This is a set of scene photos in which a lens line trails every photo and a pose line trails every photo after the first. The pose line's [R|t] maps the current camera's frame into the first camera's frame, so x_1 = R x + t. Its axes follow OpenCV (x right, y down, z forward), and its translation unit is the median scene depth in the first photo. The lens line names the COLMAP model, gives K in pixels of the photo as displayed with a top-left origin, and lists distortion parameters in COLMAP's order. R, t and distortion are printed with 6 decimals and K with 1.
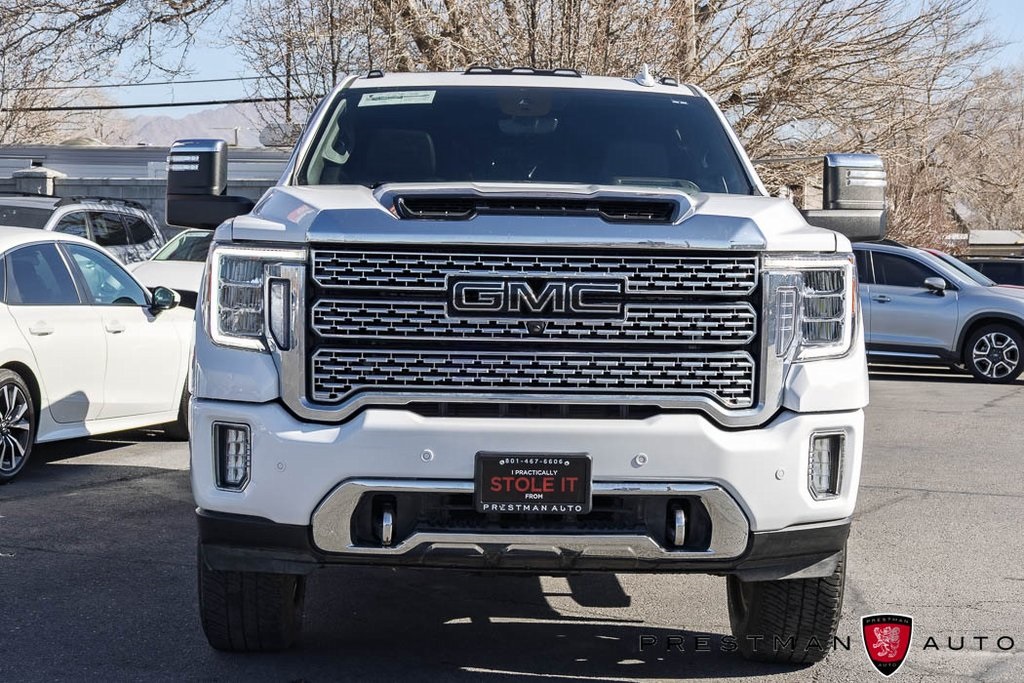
lens RADIAL K [[1978.7, 0, 511.0], [0, 1978.7, 345.0], [0, 0, 1]] dist [-0.029132, 0.000000]
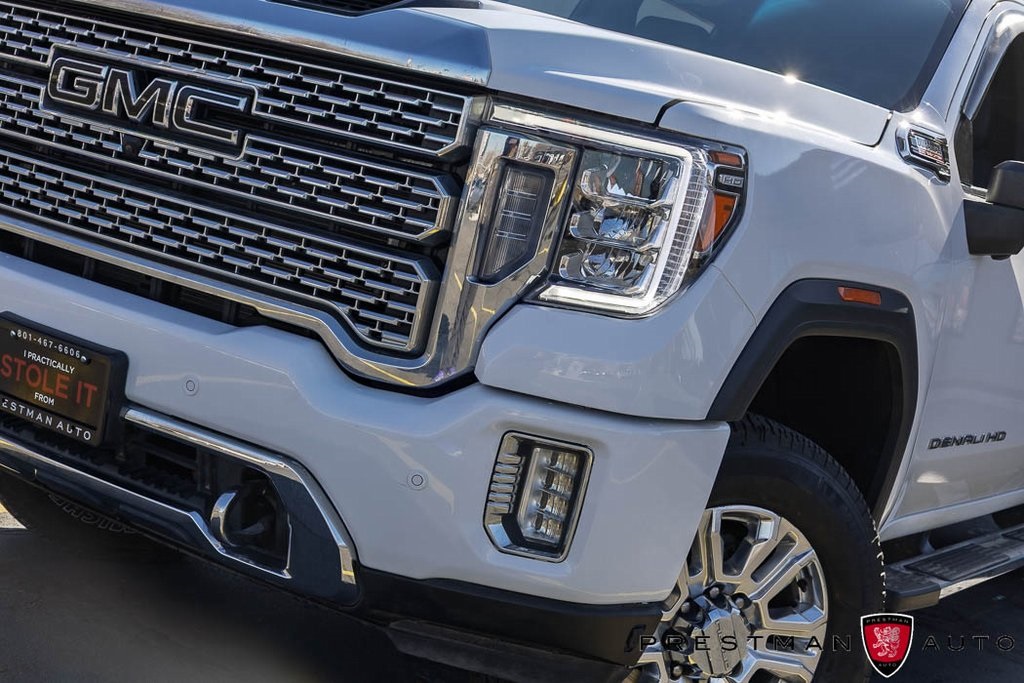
lens RADIAL K [[1575.2, 0, 518.7], [0, 1575.2, 339.0], [0, 0, 1]] dist [0.012345, 0.000000]
pose [[0.810177, 0.226073, -0.540836, 0.397746], [-0.234121, 0.970649, 0.055023, -0.005458], [0.537401, 0.082043, 0.839326, 0.646826]]
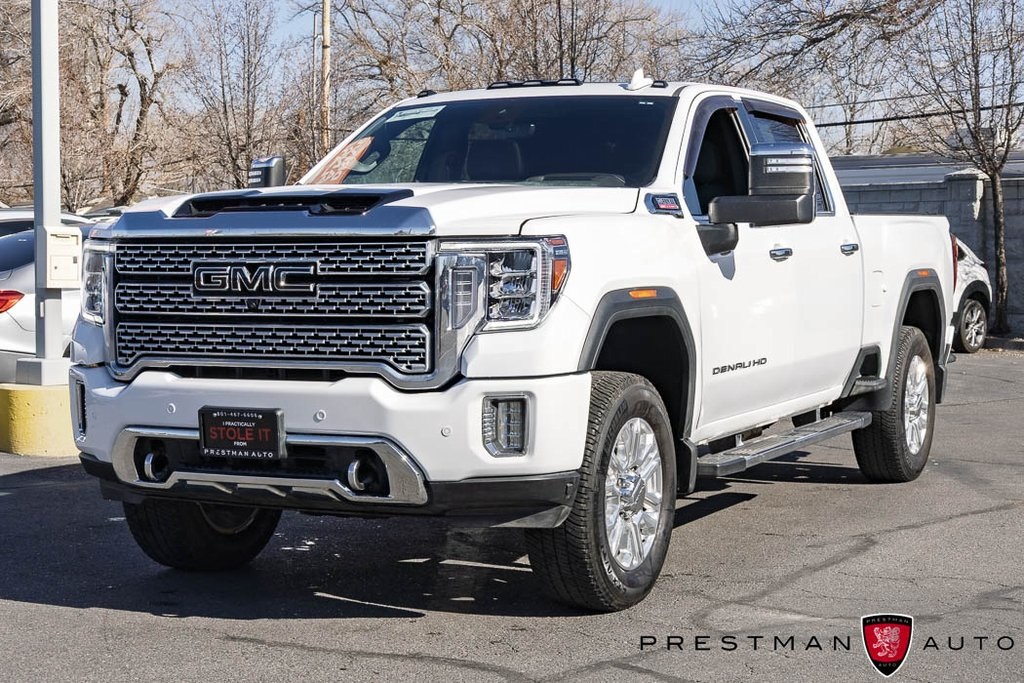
lens RADIAL K [[1839.3, 0, 514.4], [0, 1839.3, 337.7], [0, 0, 1]] dist [0.014519, 0.000000]
pose [[0.885111, 0.001042, -0.465379, 0.672356], [-0.002244, 0.999995, -0.002029, 0.013403], [0.465375, 0.002840, 0.885109, 0.082806]]
